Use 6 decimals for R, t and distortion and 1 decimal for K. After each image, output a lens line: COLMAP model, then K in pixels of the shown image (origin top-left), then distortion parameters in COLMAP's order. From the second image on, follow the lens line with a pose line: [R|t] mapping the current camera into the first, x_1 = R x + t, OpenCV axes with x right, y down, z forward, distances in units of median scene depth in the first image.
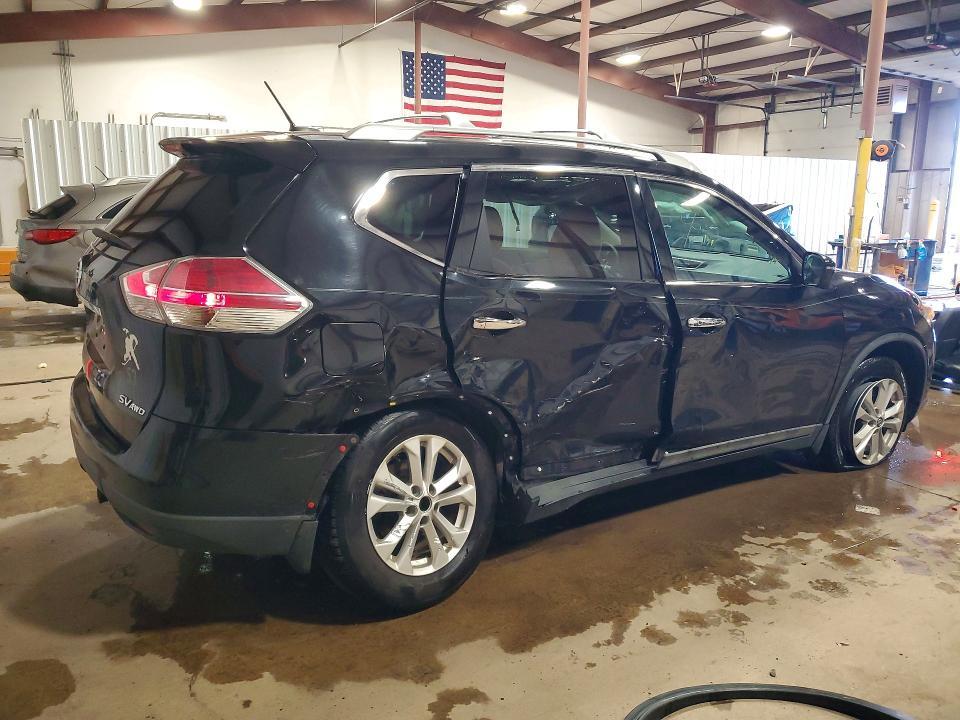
lens RADIAL K [[731.7, 0, 480.0], [0, 731.7, 360.0], [0, 0, 1]] dist [0.006233, 0.004168]
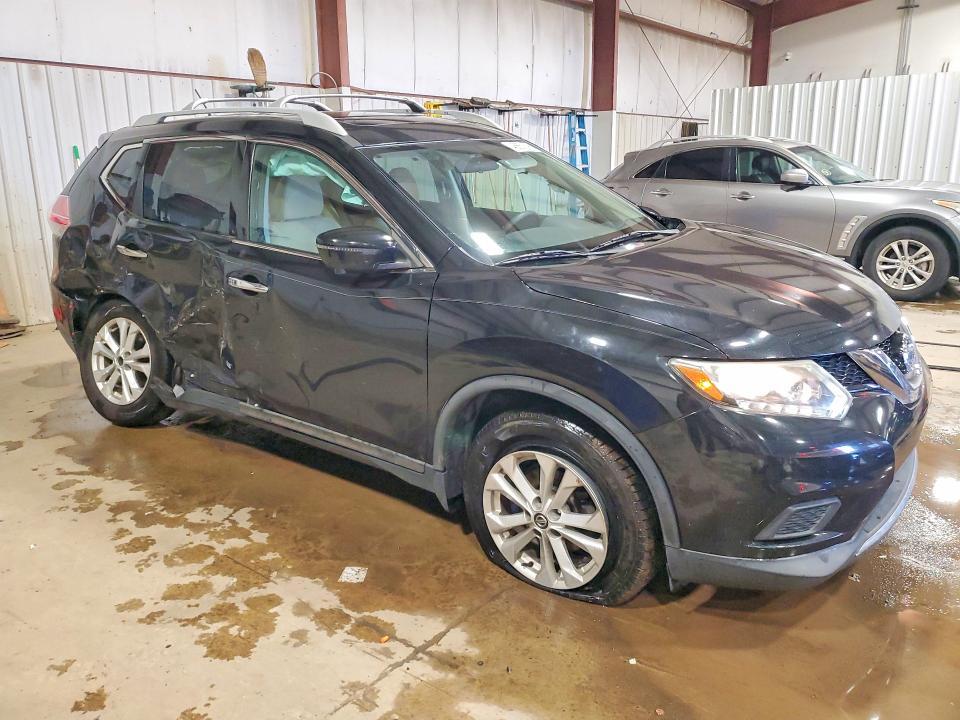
lens RADIAL K [[731.7, 0, 480.0], [0, 731.7, 360.0], [0, 0, 1]] dist [0.006233, 0.004168]
pose [[0.363454, 0.231755, -0.902325, 1.409148], [-0.182100, 0.967553, 0.175159, -0.193612], [0.913642, 0.100651, 0.393864, 0.935311]]
